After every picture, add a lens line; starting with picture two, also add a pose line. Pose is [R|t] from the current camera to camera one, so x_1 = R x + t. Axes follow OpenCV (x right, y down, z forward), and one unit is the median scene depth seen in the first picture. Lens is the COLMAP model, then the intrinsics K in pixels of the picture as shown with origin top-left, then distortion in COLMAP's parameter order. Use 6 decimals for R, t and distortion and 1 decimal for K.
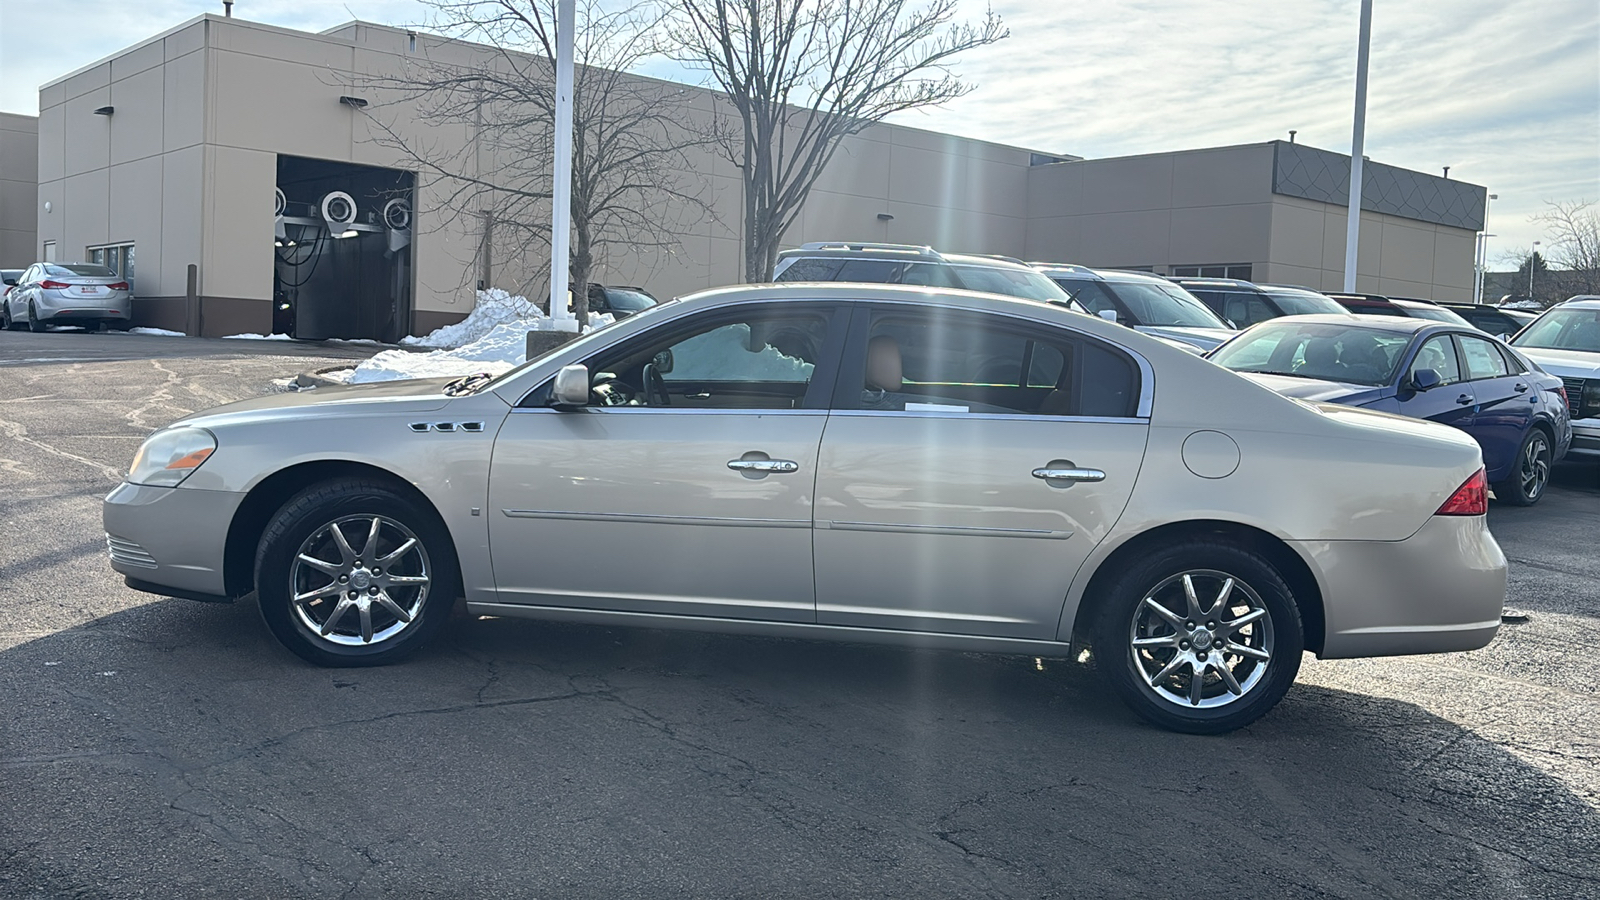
lens RADIAL K [[1447.6, 0, 748.1], [0, 1447.6, 395.0], [0, 0, 1]] dist [0.003154, -0.003643]
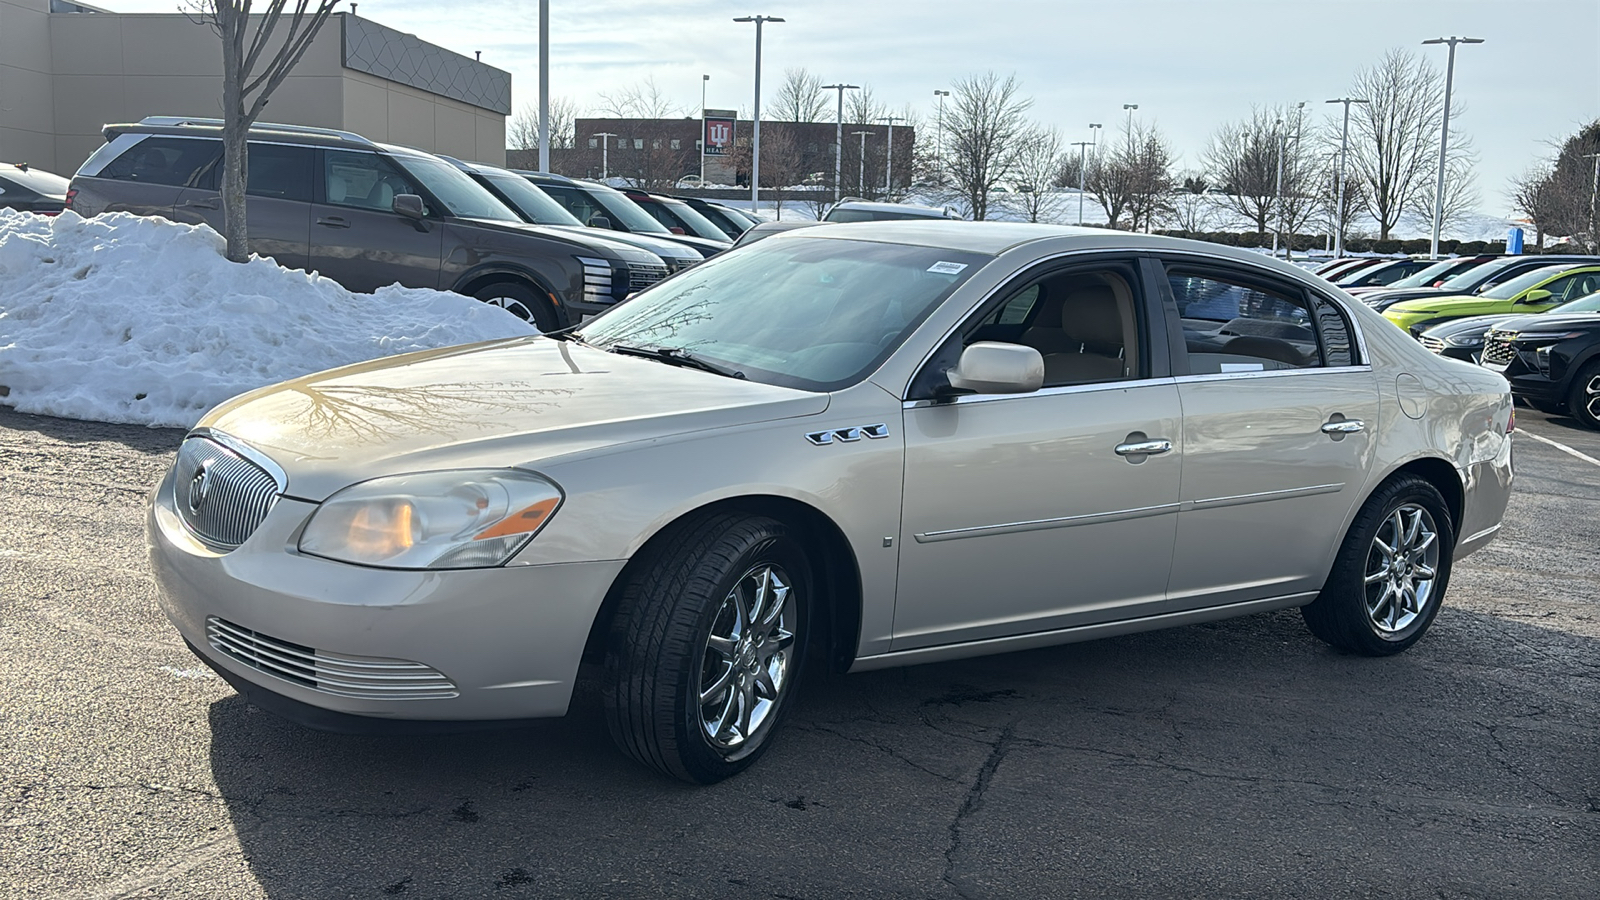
lens RADIAL K [[1447.6, 0, 748.1], [0, 1447.6, 395.0], [0, 0, 1]] dist [0.003154, -0.003643]
pose [[0.789387, -0.073737, 0.609452, -0.707211], [0.018879, 0.995206, 0.095957, -0.071487], [-0.613606, -0.064241, 0.786995, 0.447613]]
